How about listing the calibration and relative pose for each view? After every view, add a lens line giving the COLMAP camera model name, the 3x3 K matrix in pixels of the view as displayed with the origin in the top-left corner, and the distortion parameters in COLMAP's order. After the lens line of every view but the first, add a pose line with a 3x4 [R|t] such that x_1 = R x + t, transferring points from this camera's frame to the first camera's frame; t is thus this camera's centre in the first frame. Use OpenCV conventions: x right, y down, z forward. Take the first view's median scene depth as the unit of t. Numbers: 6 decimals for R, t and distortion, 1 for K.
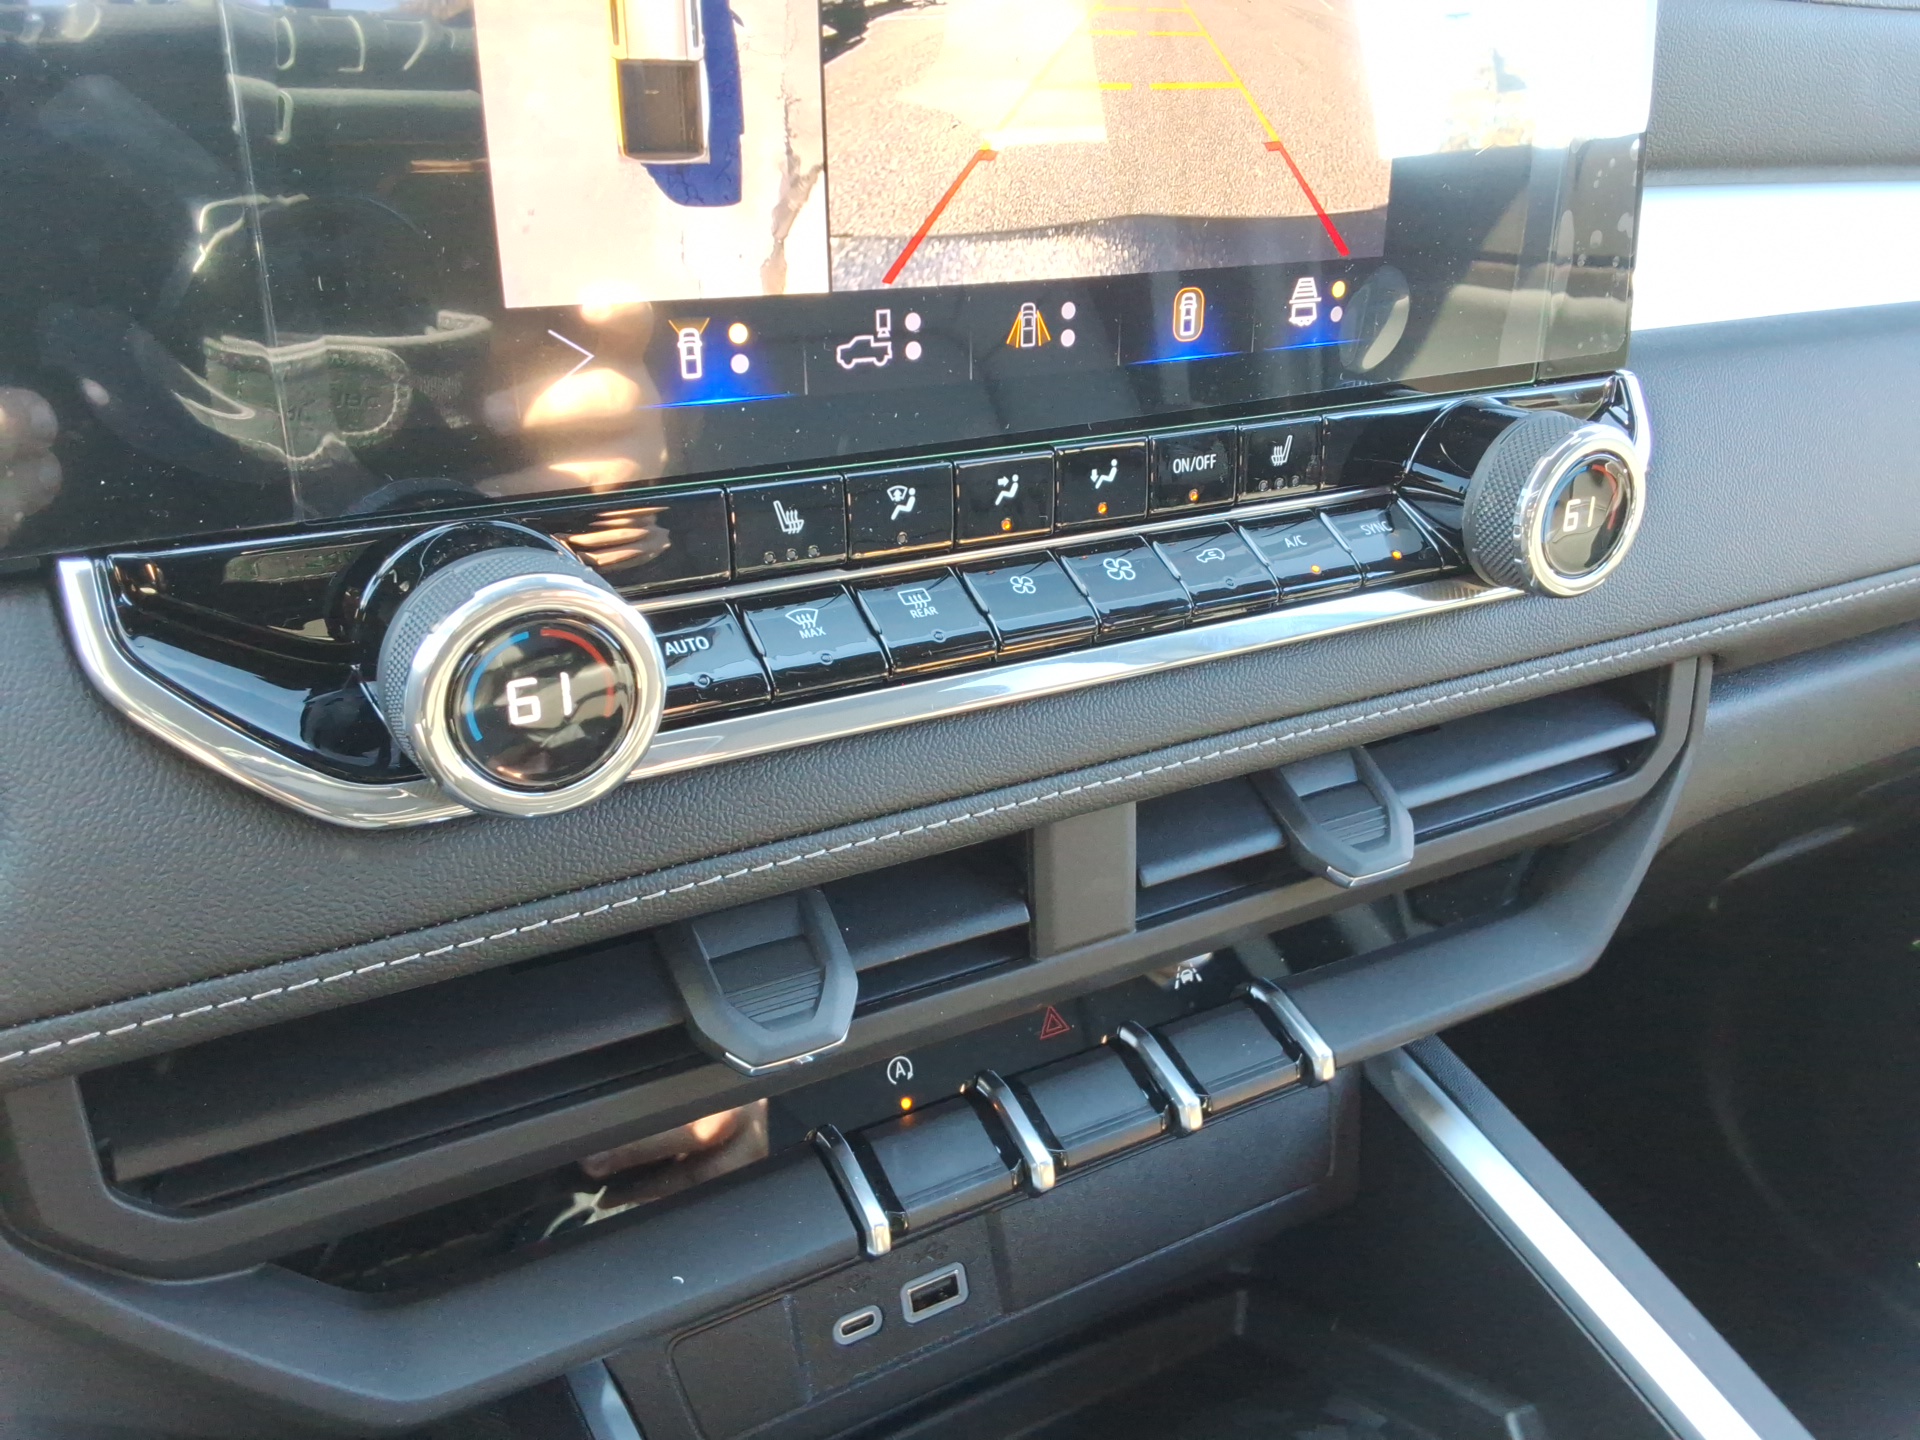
lens RADIAL K [[1552.9, 0, 974.2], [0, 1552.9, 716.0], [0, 0, 1]] dist [0.052630, -0.075518]
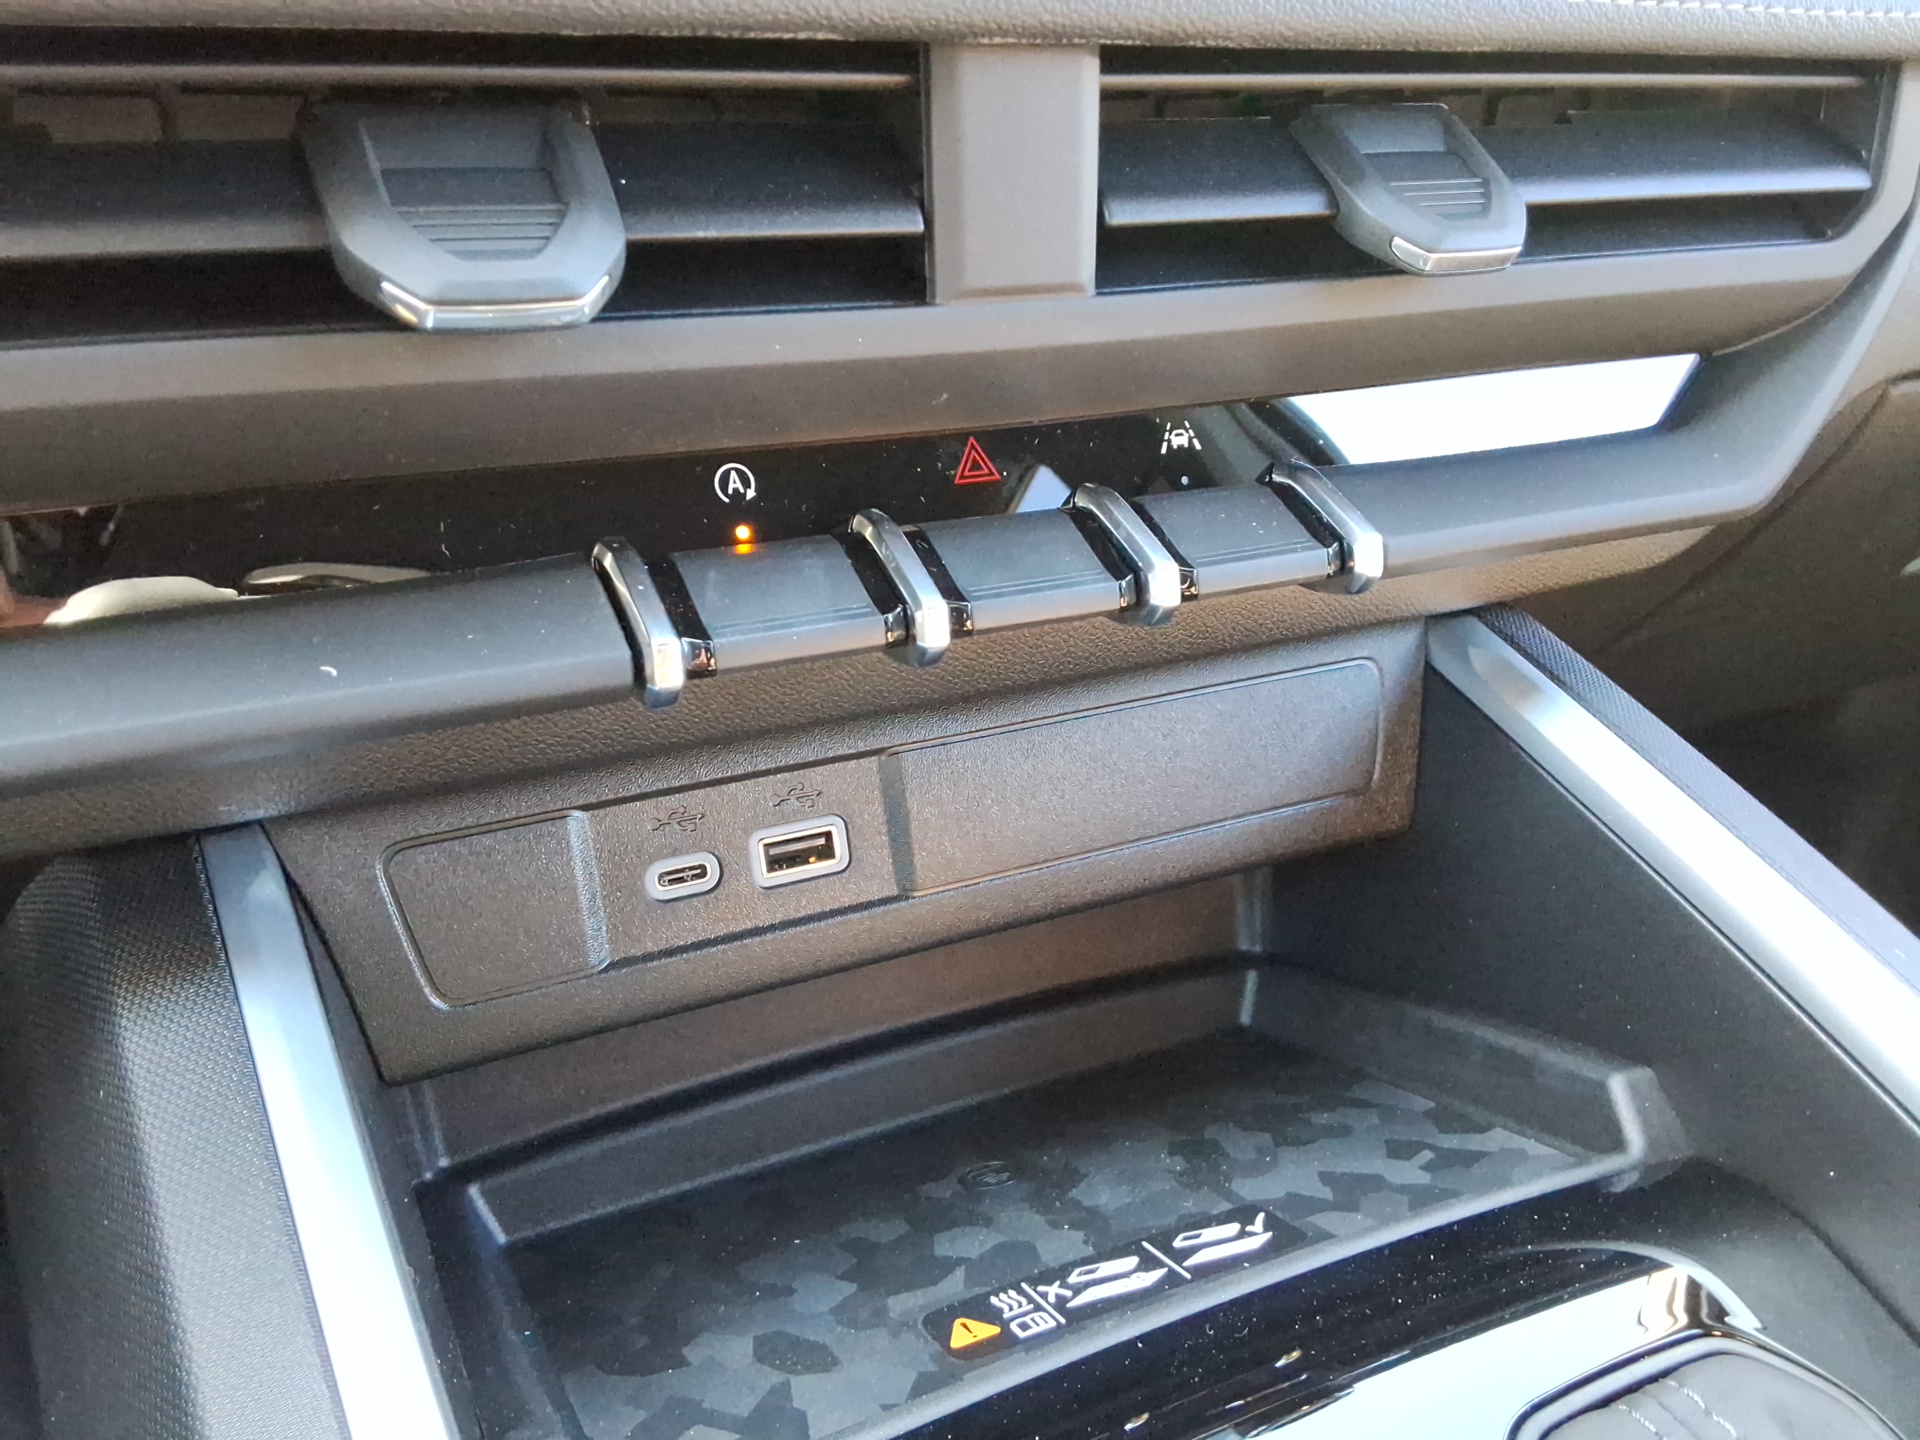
lens RADIAL K [[1531.1, 0, 958.5], [0, 1531.1, 712.5], [0, 0, 1]] dist [0.097291, -0.156423]
pose [[0.997376, 0.039987, -0.060357, 0.087757], [-0.037000, 0.998073, 0.049822, 0.270619], [0.062233, -0.047458, 0.996933, 0.309826]]
